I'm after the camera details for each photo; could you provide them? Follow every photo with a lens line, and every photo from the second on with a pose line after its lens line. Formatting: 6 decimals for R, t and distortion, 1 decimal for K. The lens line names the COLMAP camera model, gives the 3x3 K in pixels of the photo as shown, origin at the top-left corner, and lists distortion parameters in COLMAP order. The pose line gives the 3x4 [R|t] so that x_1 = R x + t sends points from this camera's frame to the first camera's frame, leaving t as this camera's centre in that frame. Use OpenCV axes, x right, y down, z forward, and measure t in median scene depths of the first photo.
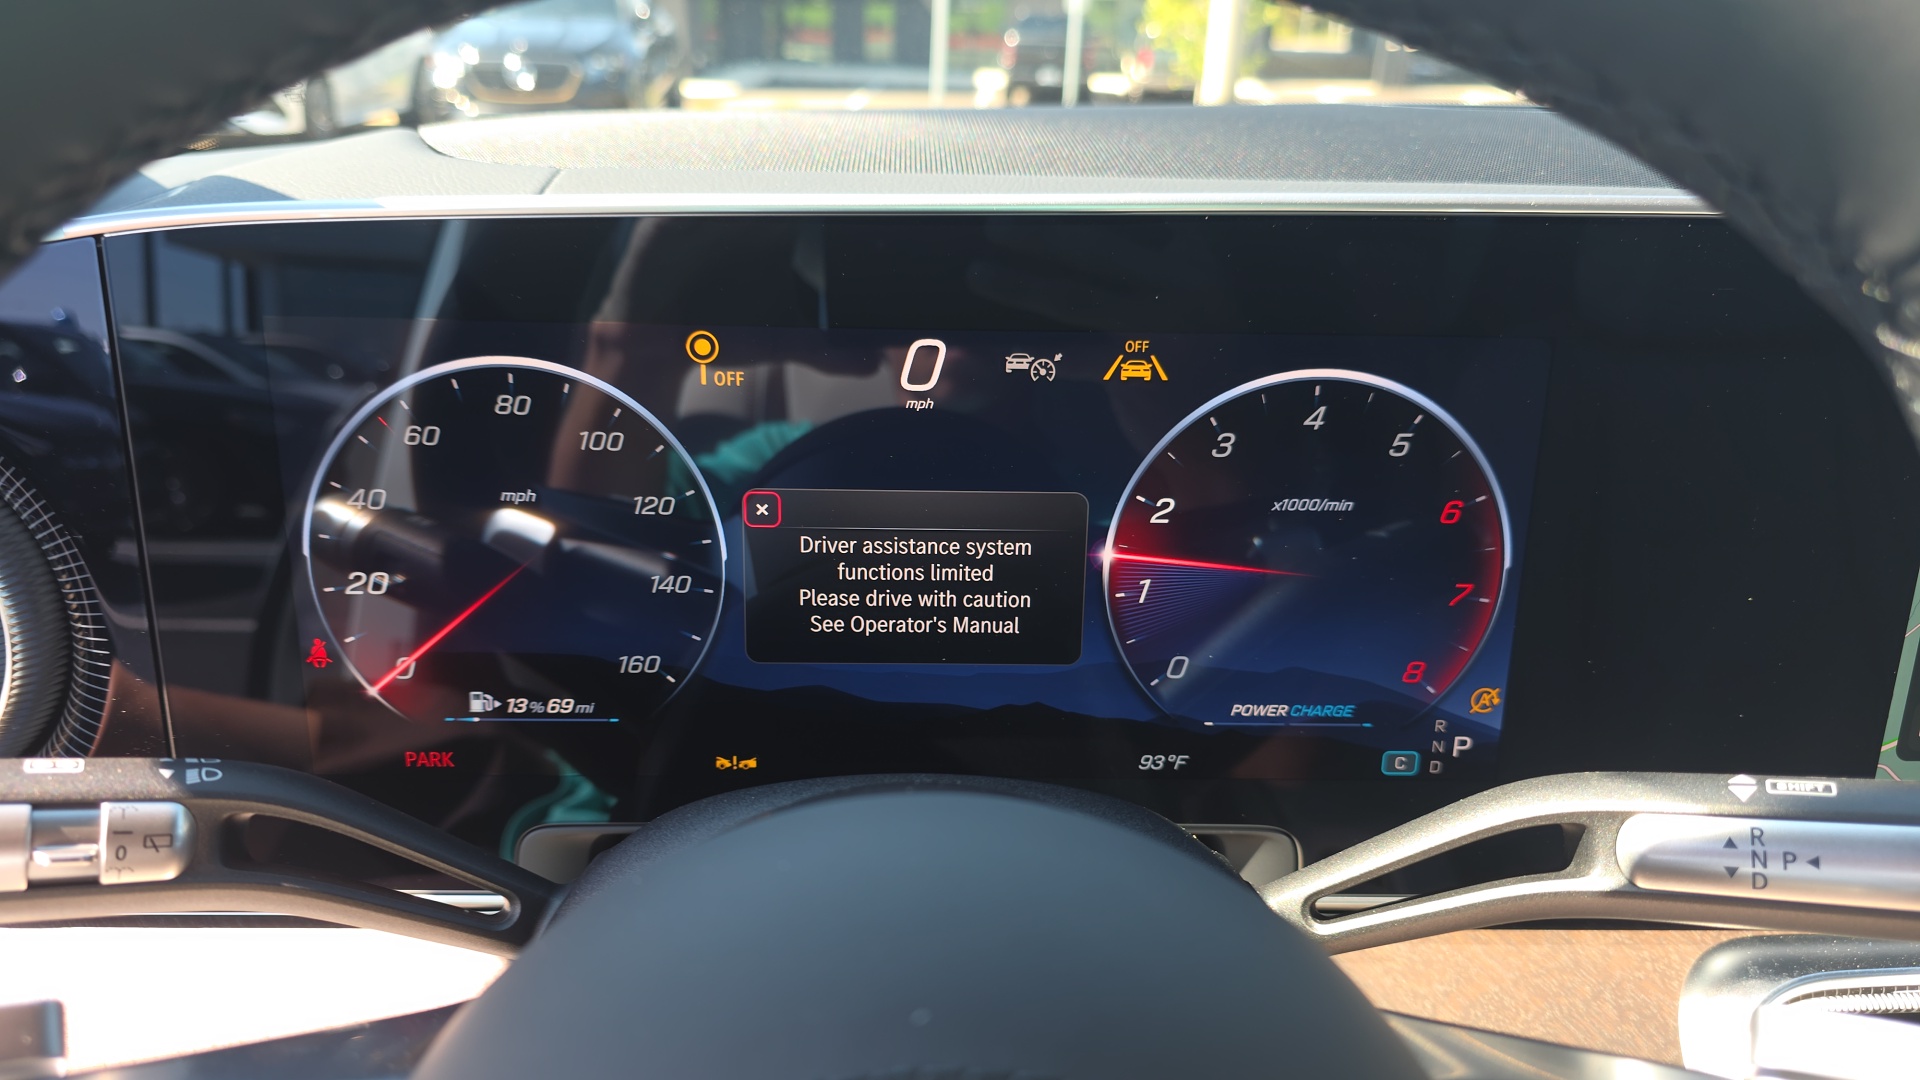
lens RADIAL K [[1322.9, 0, 928.4], [0, 1322.9, 526.6], [0, 0, 1]] dist [0.029188, -0.043080]
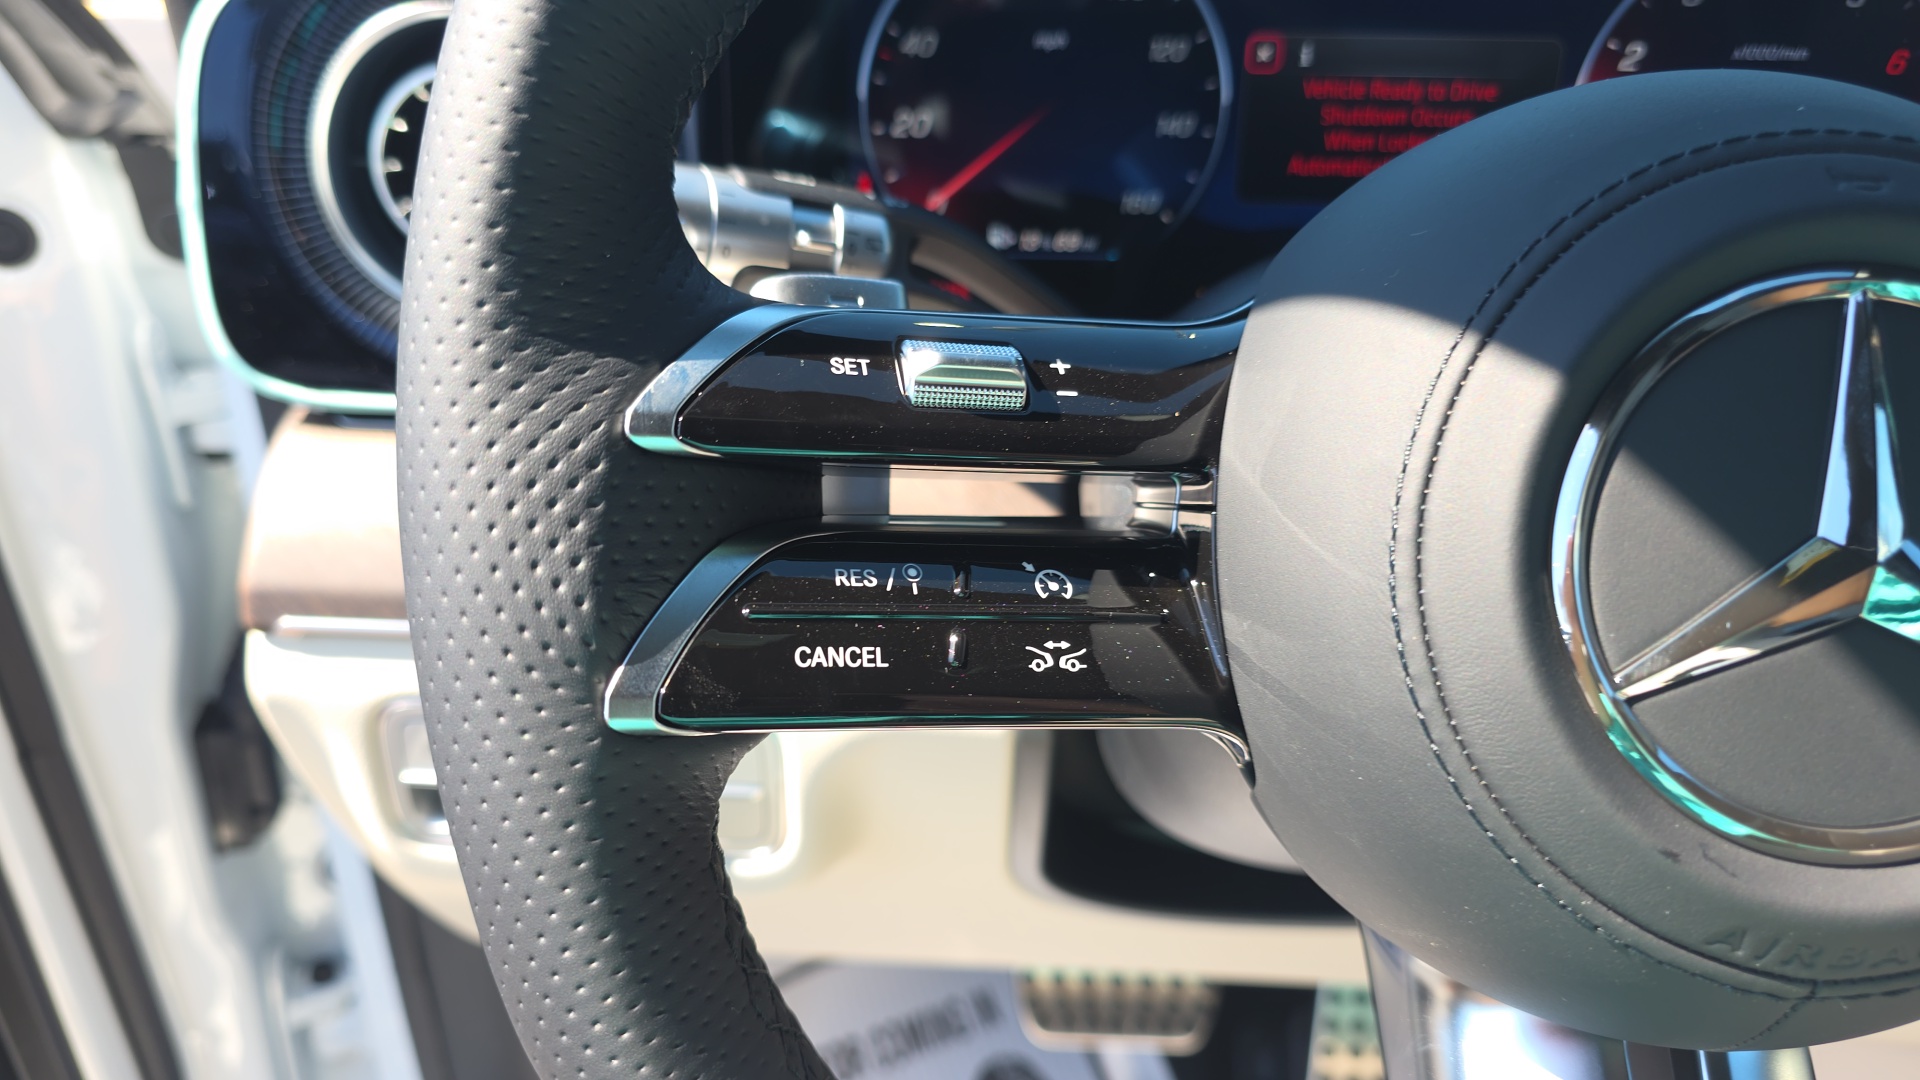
lens RADIAL K [[1394.6, 0, 924.8], [0, 1394.6, 514.8], [0, 0, 1]] dist [-0.028131, -0.001648]
pose [[0.996012, 0.020086, -0.086927, -0.298185], [-0.011727, 0.995348, 0.095623, 0.261973], [0.088444, -0.094223, 0.991615, -0.223154]]
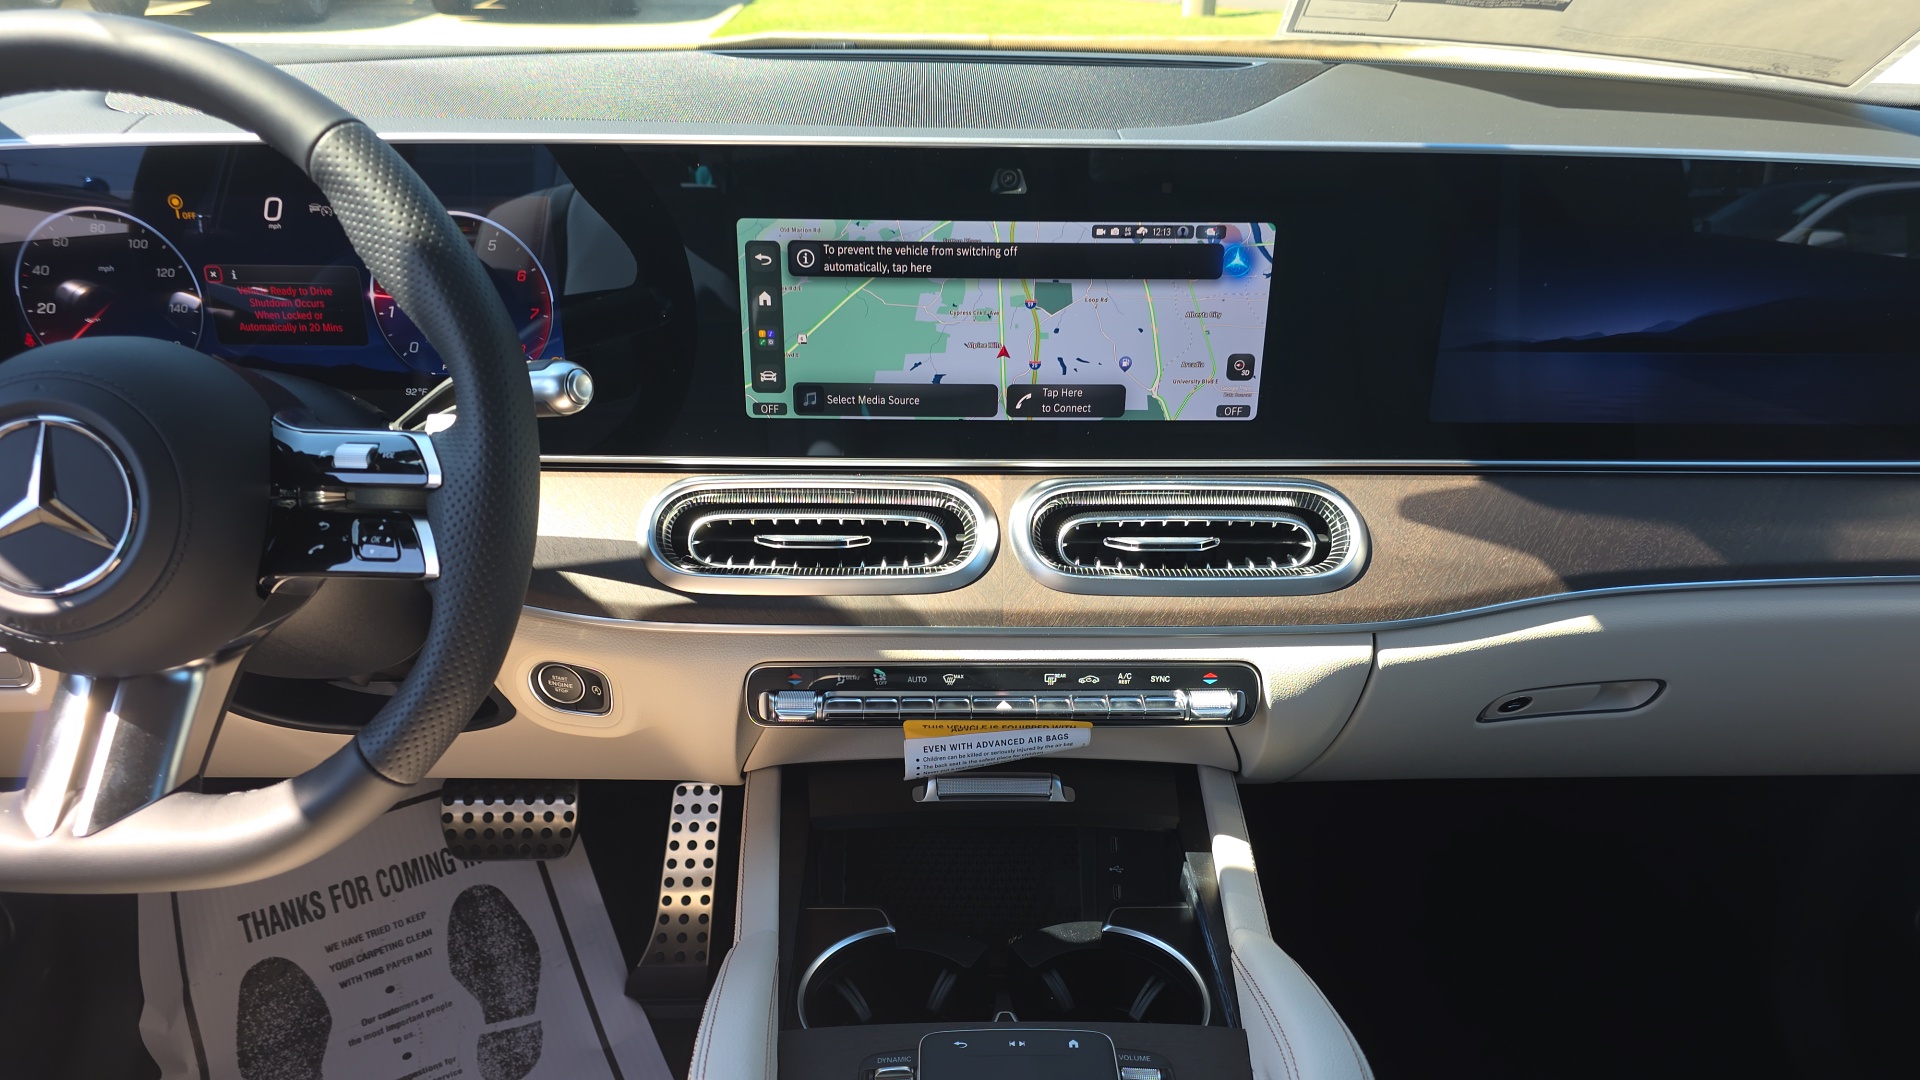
lens RADIAL K [[1313.2, 0, 939.6], [0, 1313.2, 577.7], [0, 0, 1]] dist [0.080486, -0.124378]
pose [[0.999916, -0.000079, -0.012957, 1.139112], [0.001831, 0.990812, 0.135235, 0.195452], [0.012827, -0.135247, 0.990729, -1.312174]]
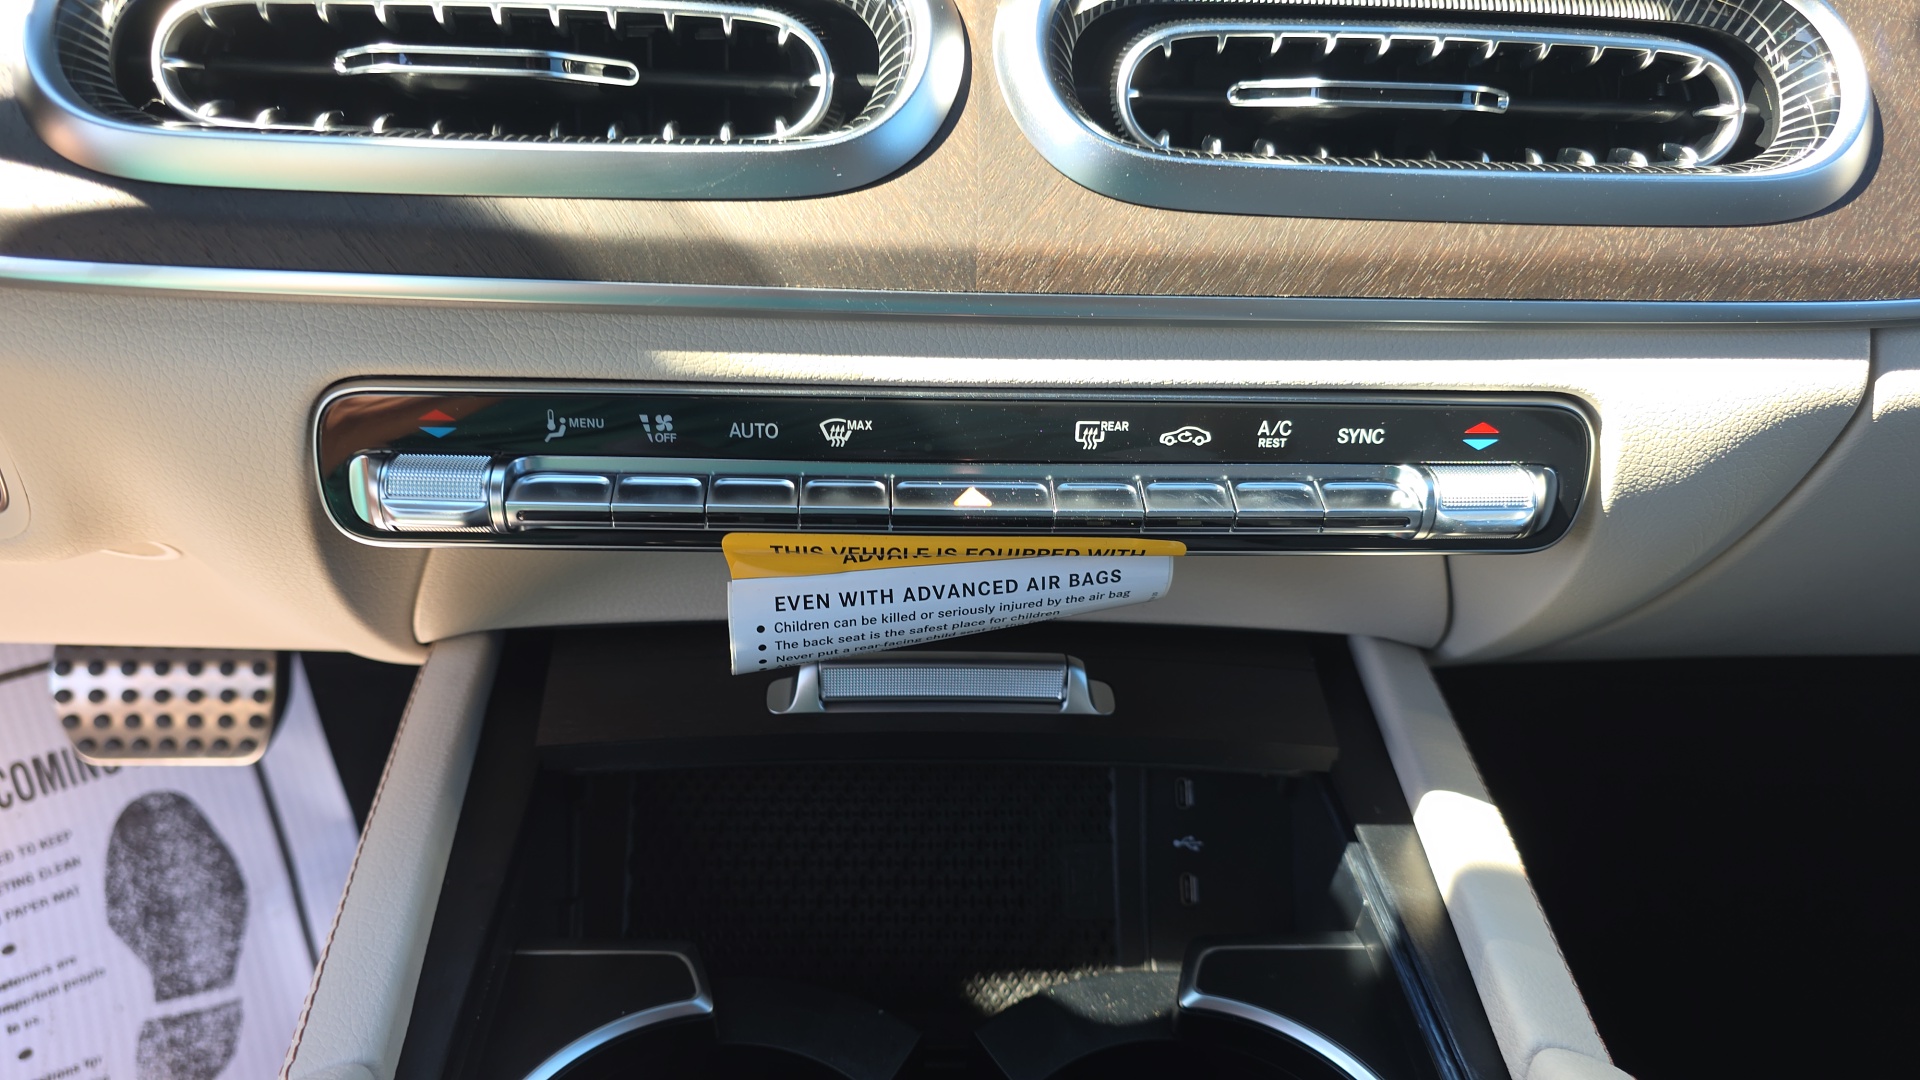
lens RADIAL K [[1362.5, 0, 911.7], [0, 1362.5, 595.8], [0, 0, 1]] dist [0.002095, -0.002235]
pose [[0.999854, 0.010884, 0.013172, 1.167543], [-0.013985, 0.964176, 0.264894, 0.542625], [-0.009817, -0.265040, 0.964187, 0.002472]]
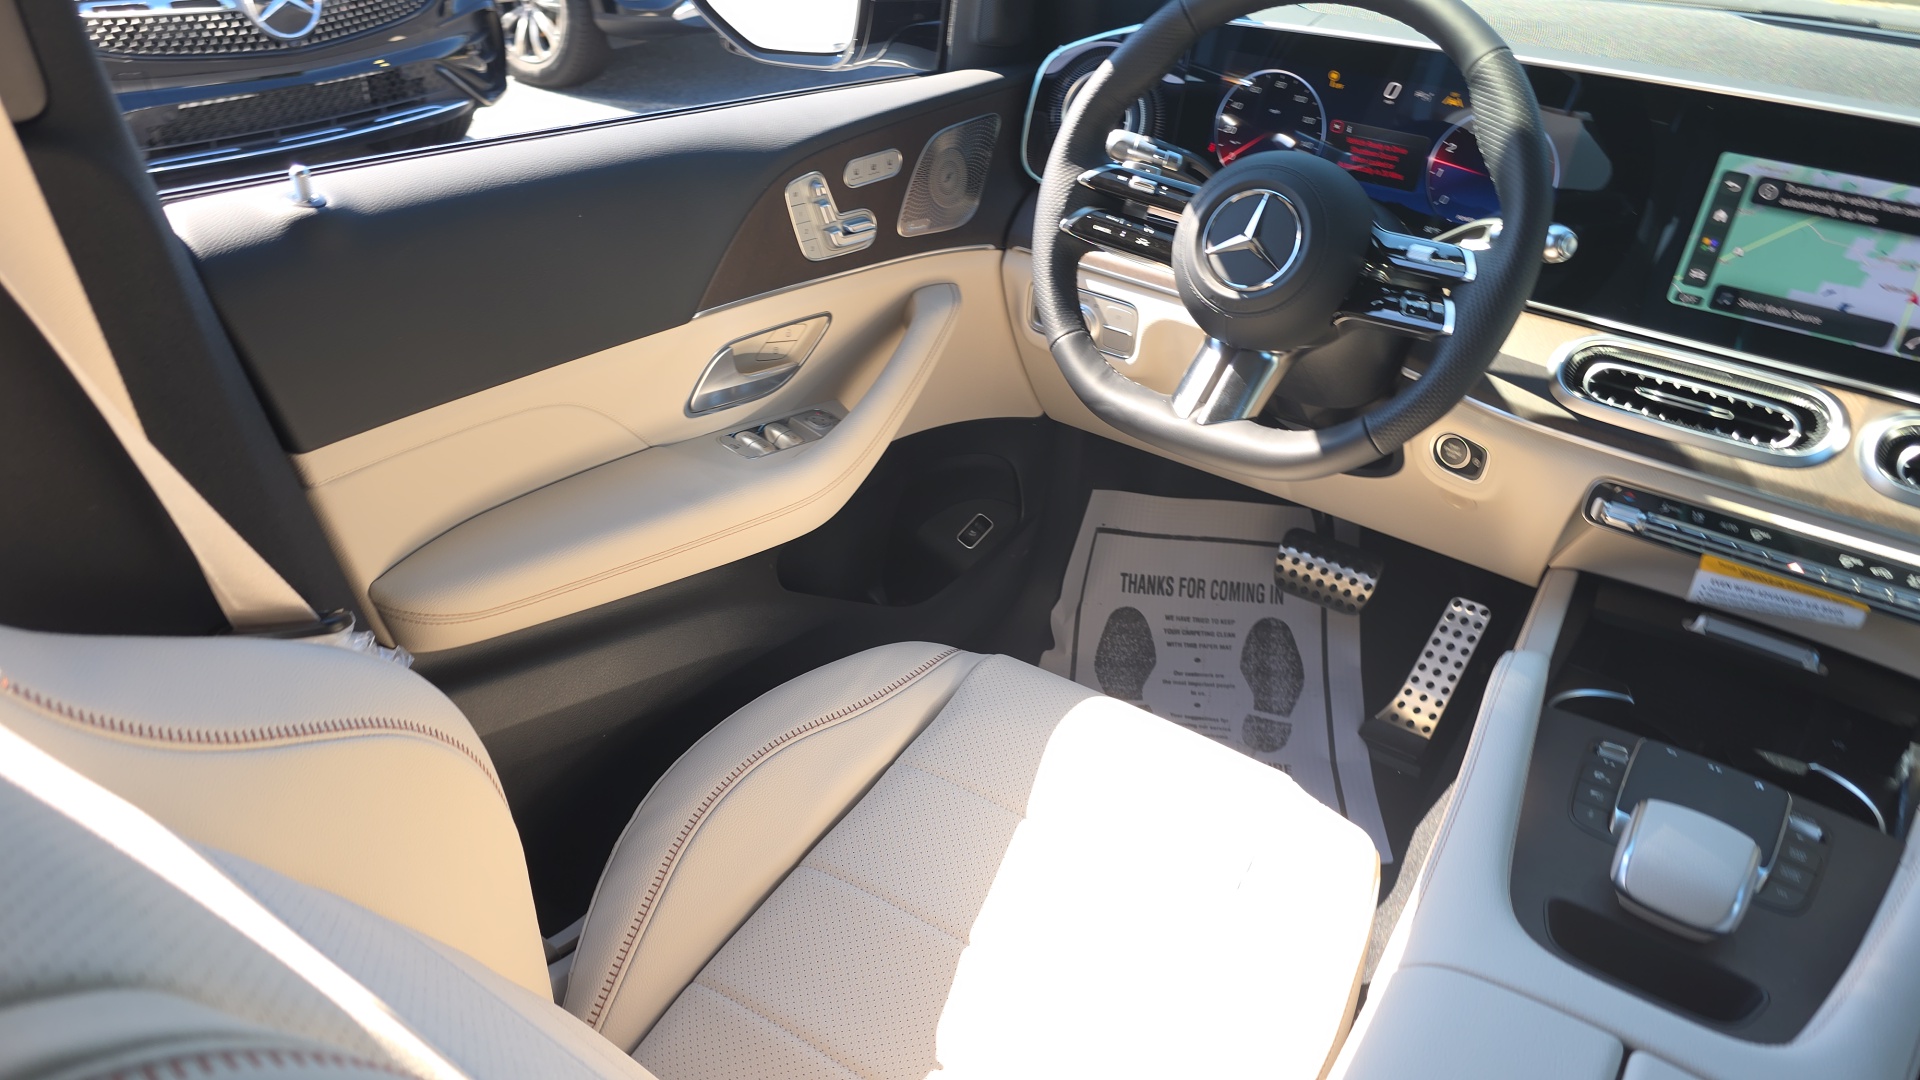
lens RADIAL K [[1297.9, 0, 955.5], [0, 1297.9, 579.0], [0, 0, 1]] dist [0.055220, -0.048395]
pose [[0.801052, 0.345820, -0.488594, 1.163186], [-0.236715, 0.932710, 0.272064, 0.395831], [0.549802, -0.102280, 0.829009, -2.533778]]
